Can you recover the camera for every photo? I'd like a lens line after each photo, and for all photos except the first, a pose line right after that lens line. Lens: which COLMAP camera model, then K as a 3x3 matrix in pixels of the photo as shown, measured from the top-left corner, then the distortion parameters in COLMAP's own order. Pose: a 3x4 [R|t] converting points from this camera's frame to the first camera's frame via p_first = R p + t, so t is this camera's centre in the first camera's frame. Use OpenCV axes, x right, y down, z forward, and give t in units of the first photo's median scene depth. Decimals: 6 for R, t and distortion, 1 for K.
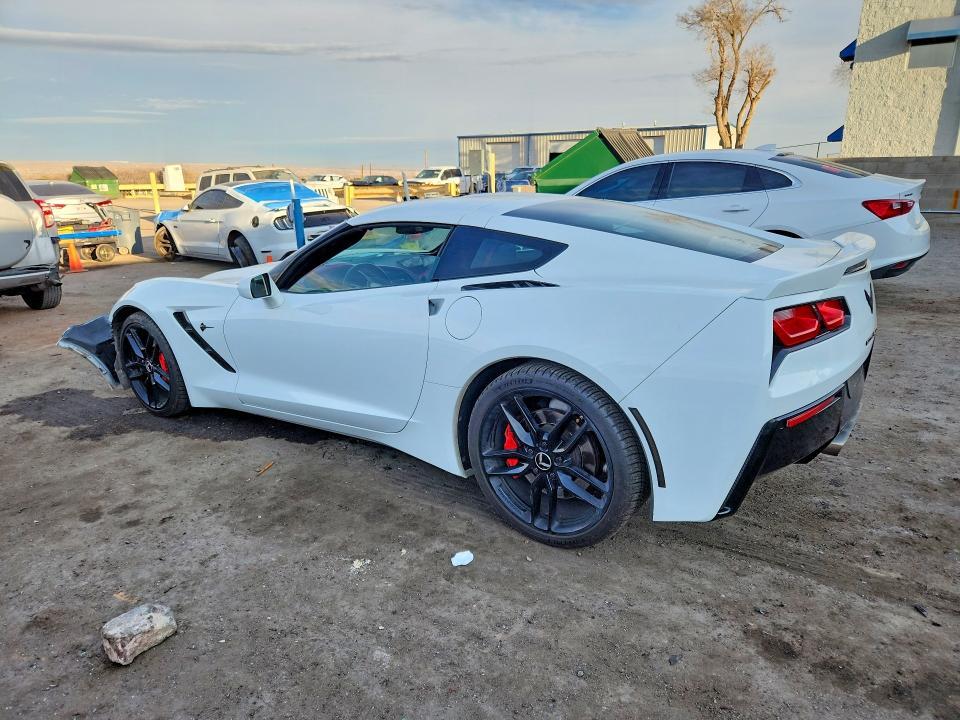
lens RADIAL K [[641.7, 0, 482.2], [0, 641.7, 354.1], [0, 0, 1]] dist [0.057833, -0.042054]
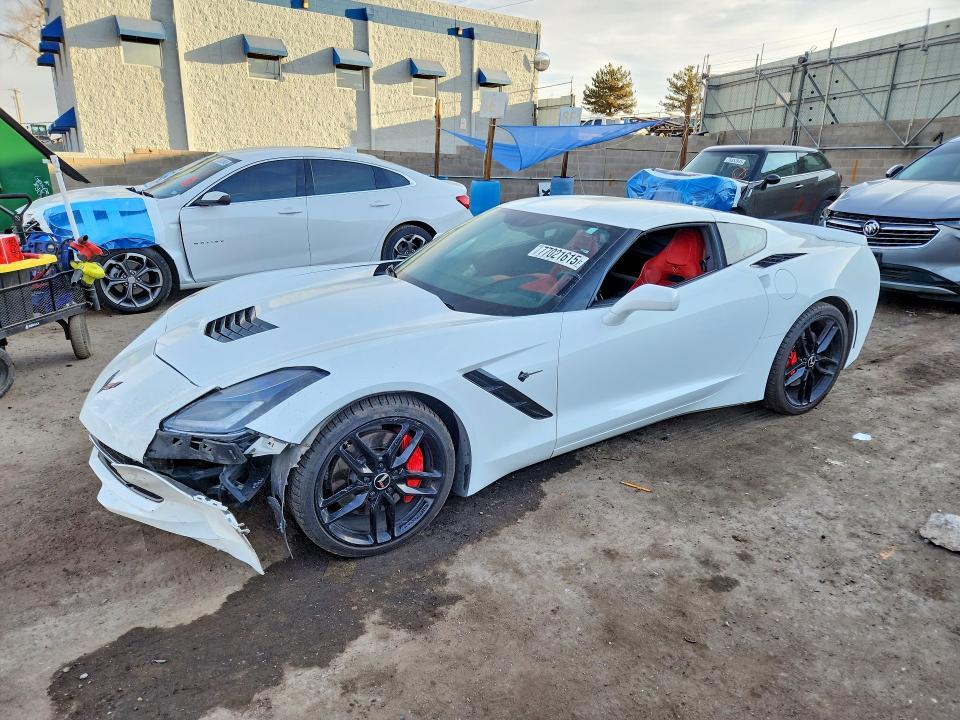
lens RADIAL K [[641.7, 0, 478.1], [0, 641.7, 363.2], [0, 0, 1]] dist [0.057833, -0.042054]
pose [[0.382976, -0.251157, 0.888960, -1.666927], [0.222175, 0.959125, 0.175265, -0.299961], [-0.896643, 0.130382, 0.423122, 1.046110]]
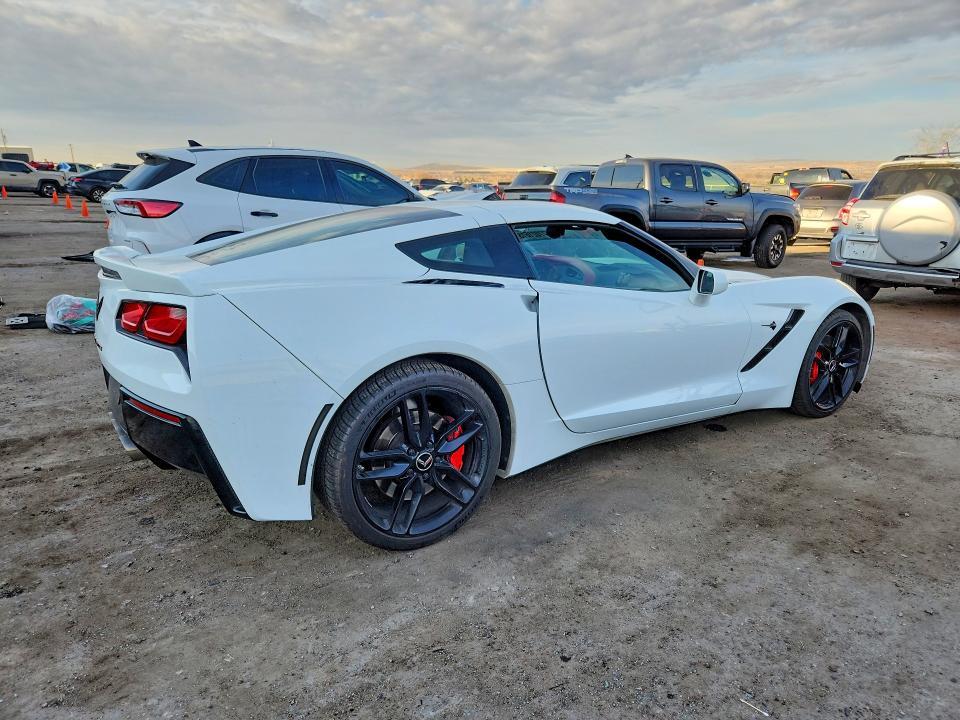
lens RADIAL K [[641.7, 0, 483.9], [0, 641.7, 366.2], [0, 0, 1]] dist [0.057833, -0.042054]
pose [[-0.335518, 0.273681, -0.901402, 1.353463], [-0.253041, 0.895519, 0.366081, -0.530656], [0.907413, 0.350919, -0.231211, 1.840249]]
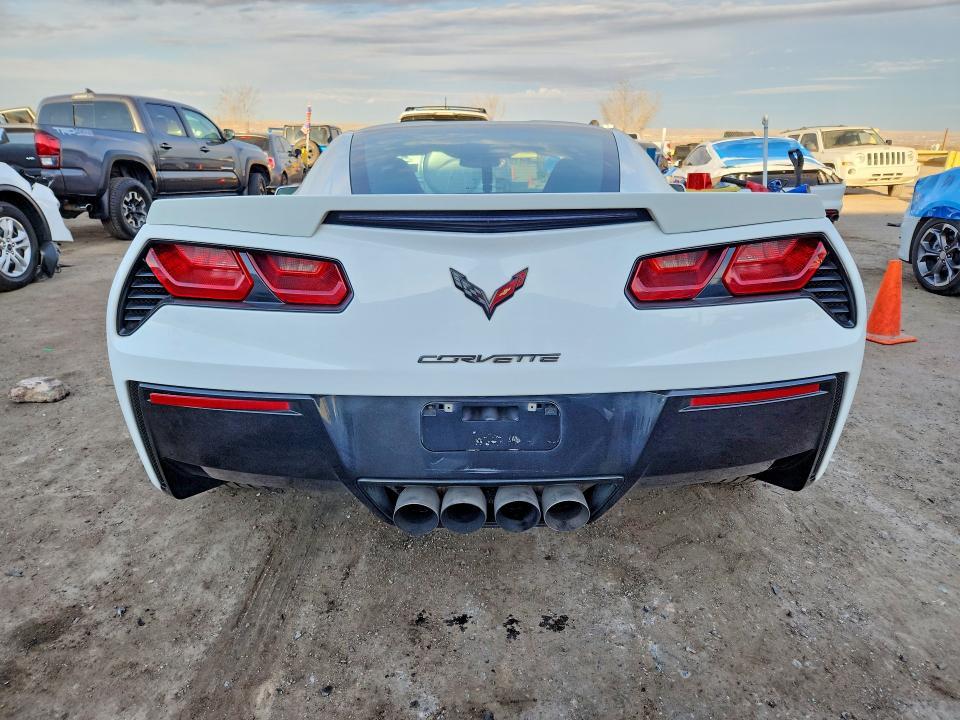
lens RADIAL K [[641.7, 0, 478.9], [0, 641.7, 357.3], [0, 0, 1]] dist [0.057833, -0.042054]
pose [[0.596321, 0.272323, -0.755143, 1.022990], [-0.234536, 0.958759, 0.160544, -0.116925], [0.767720, 0.081372, 0.635597, 0.672000]]
